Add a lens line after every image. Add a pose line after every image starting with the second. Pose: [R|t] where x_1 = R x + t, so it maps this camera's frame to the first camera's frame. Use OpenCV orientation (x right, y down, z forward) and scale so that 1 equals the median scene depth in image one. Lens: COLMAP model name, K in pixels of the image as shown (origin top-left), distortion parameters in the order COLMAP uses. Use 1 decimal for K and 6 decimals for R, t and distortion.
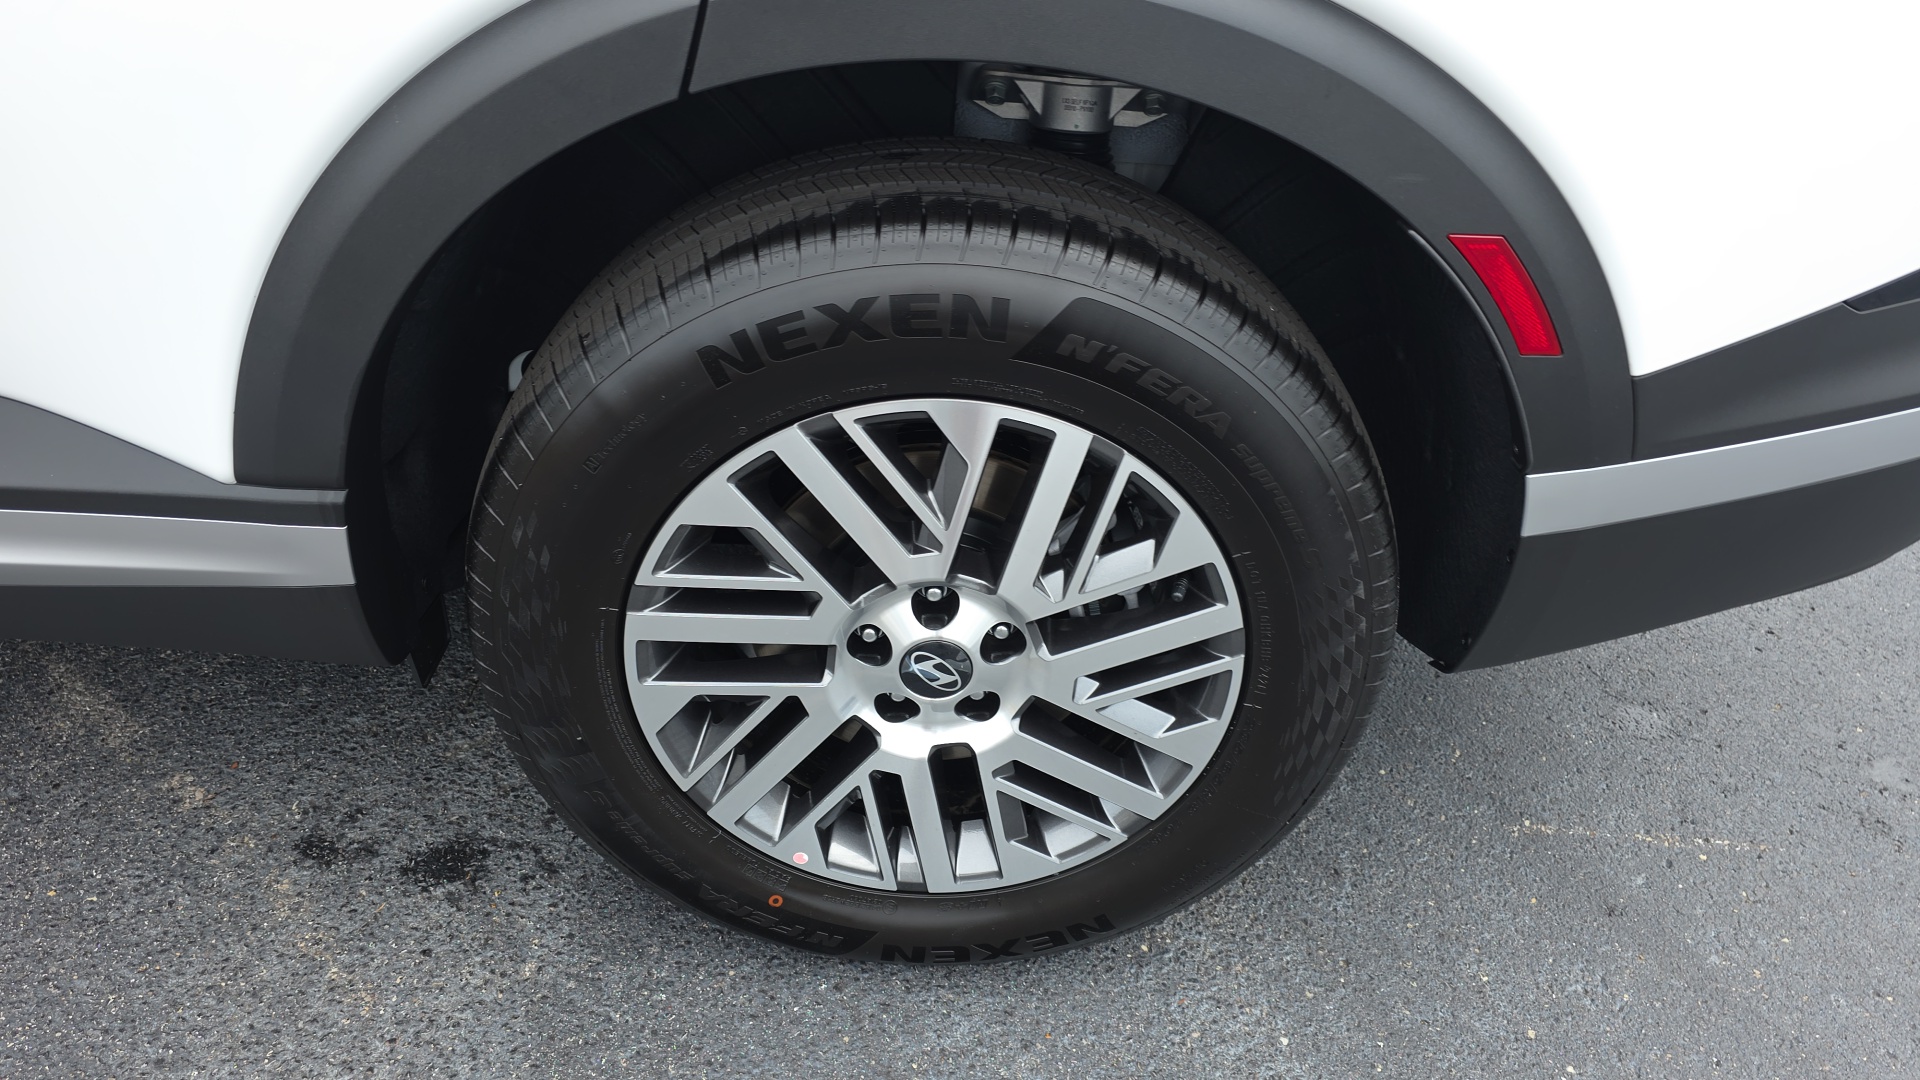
lens RADIAL K [[1316.5, 0, 943.5], [0, 1316.5, 569.8], [0, 0, 1]] dist [0.075830, -0.074918]
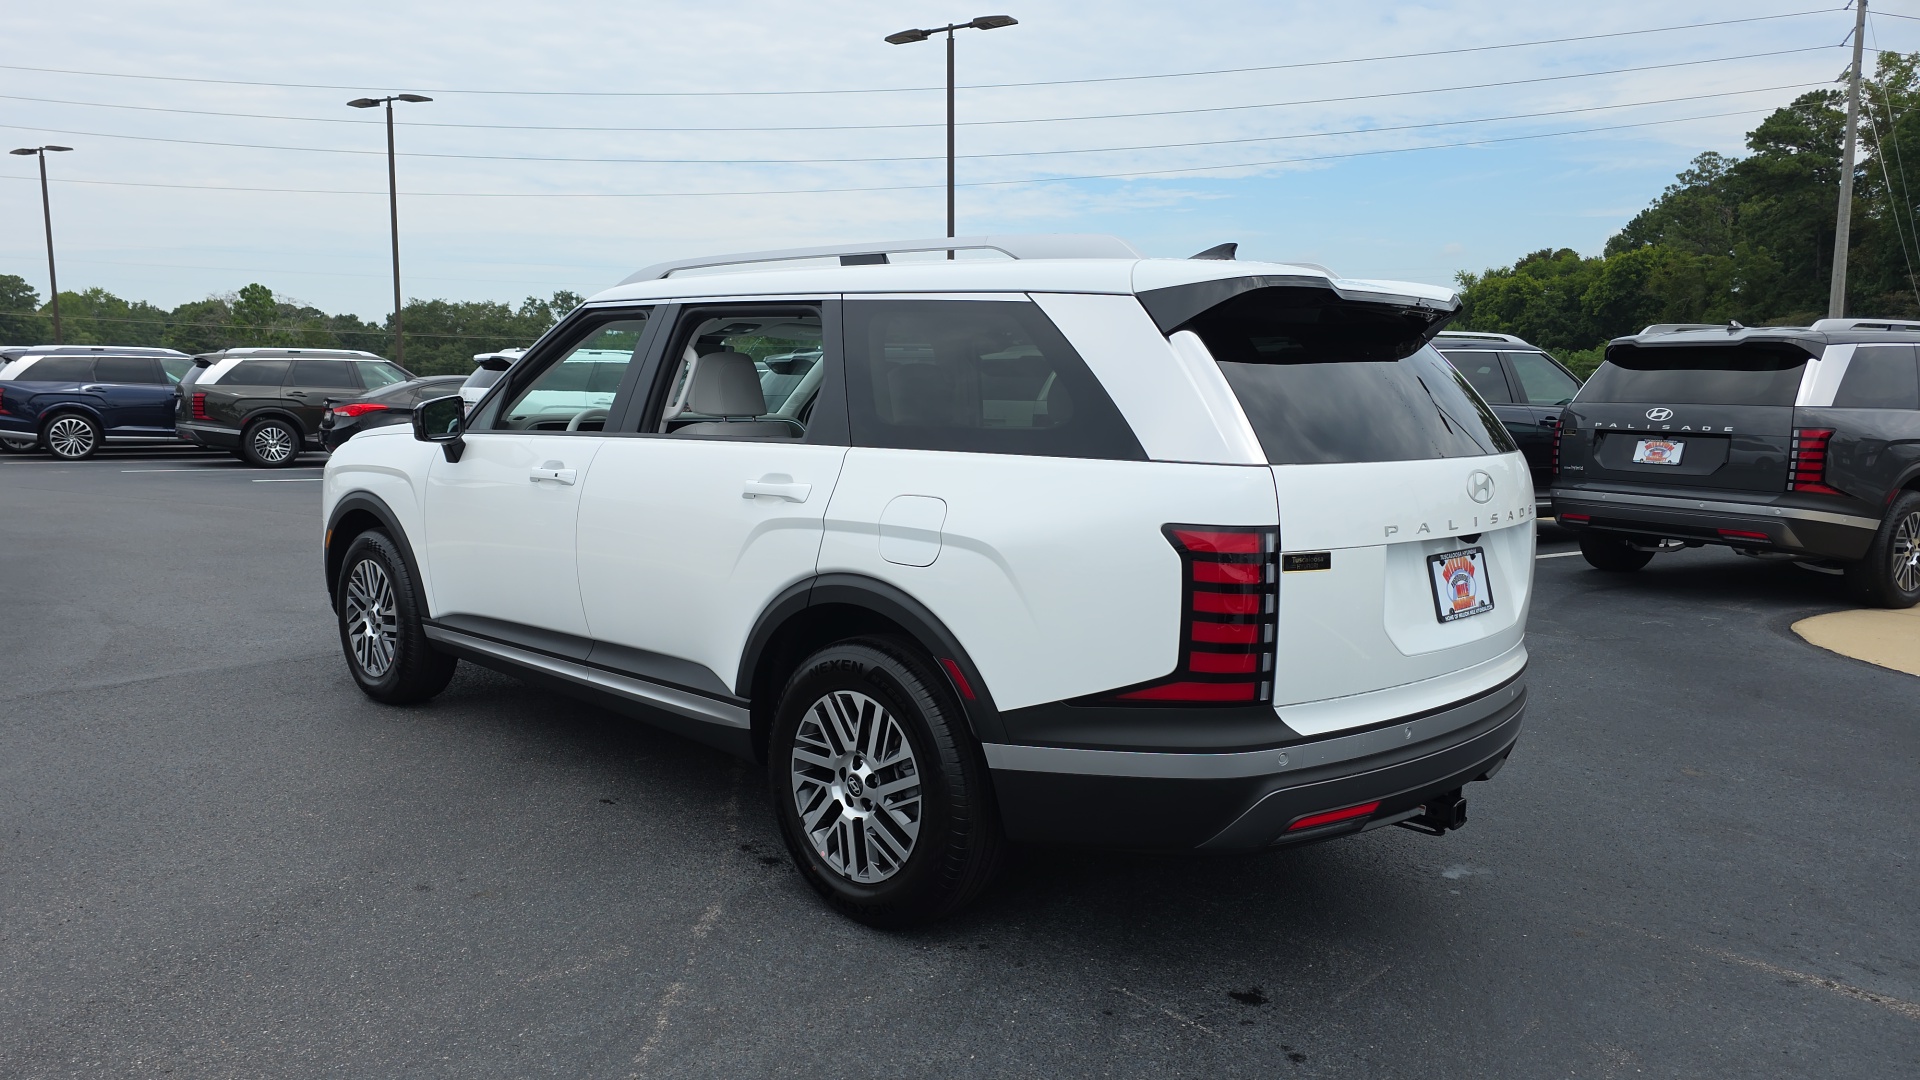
lens RADIAL K [[1316.5, 0, 943.5], [0, 1316.5, 569.8], [0, 0, 1]] dist [0.075830, -0.074918]
pose [[0.719318, 0.057400, -0.692306, 2.369514], [-0.383037, 0.864170, -0.326333, 0.595960], [0.579538, 0.499916, 0.643599, -1.208961]]
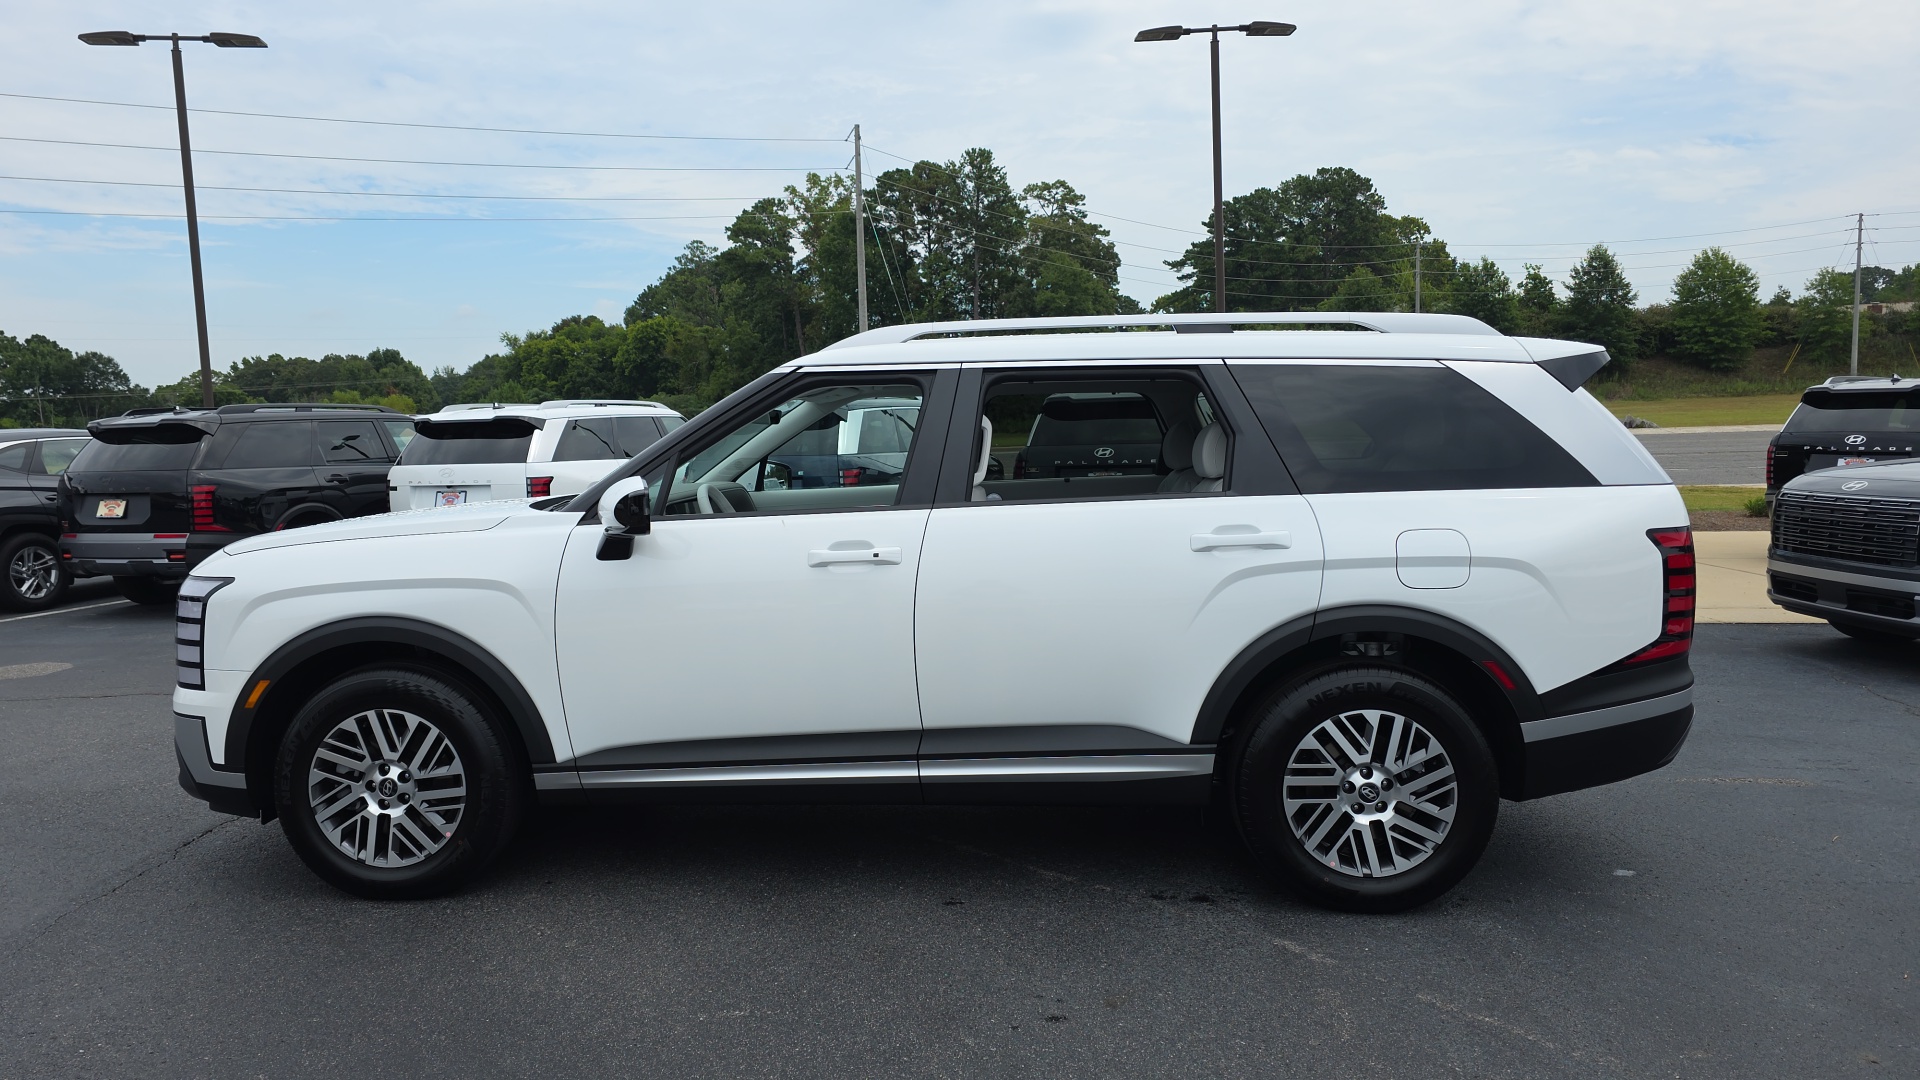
lens RADIAL K [[1285.5, 0, 945.6], [0, 1285.5, 544.1], [0, 0, 1]] dist [0.068297, -0.064695]
pose [[0.996913, -0.068653, -0.038101, -0.989788], [0.039906, 0.860939, -0.507140, 1.257323], [0.067619, 0.504054, 0.861021, -2.492514]]
